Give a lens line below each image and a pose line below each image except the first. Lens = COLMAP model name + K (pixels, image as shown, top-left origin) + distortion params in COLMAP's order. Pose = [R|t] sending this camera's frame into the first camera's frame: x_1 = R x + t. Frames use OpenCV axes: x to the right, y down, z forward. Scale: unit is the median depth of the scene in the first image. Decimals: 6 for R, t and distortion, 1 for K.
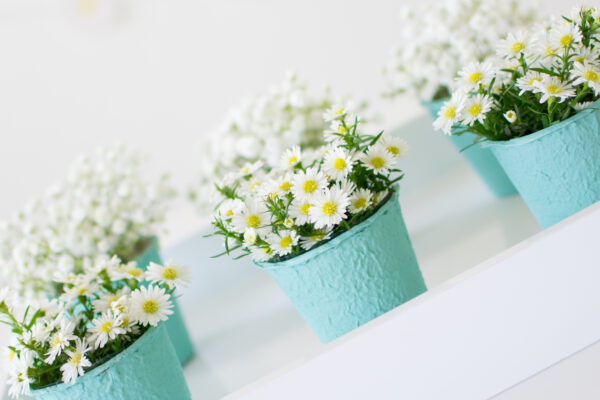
lens RADIAL K [[920.8, 0, 295.9], [0, 920.8, 202.2], [0, 0, 1]] dist [0.053610, 0.000000]
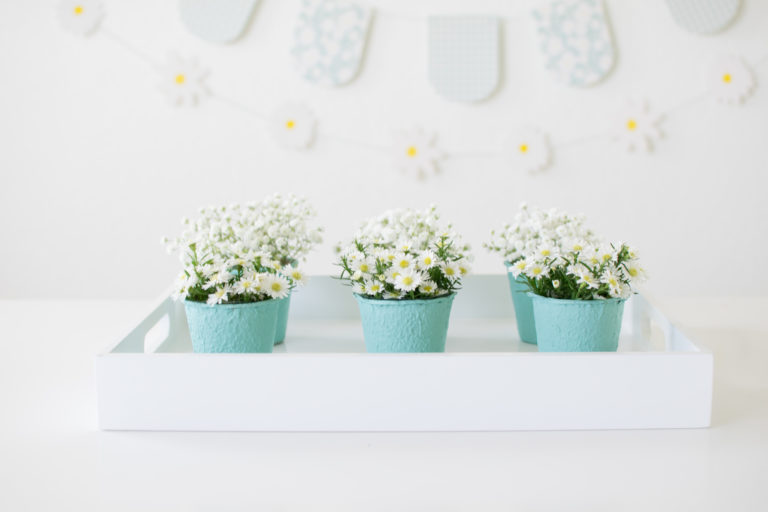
lens RADIAL K [[1178.6, 0, 386.9], [0, 1178.6, 255.9], [0, 0, 1]] dist [0.053610, 0.000000]
pose [[0.889766, 0.442049, -0.113619, 0.206973], [-0.454843, 0.879441, -0.140365, 0.258644], [0.037873, 0.176570, 0.983559, -0.944186]]
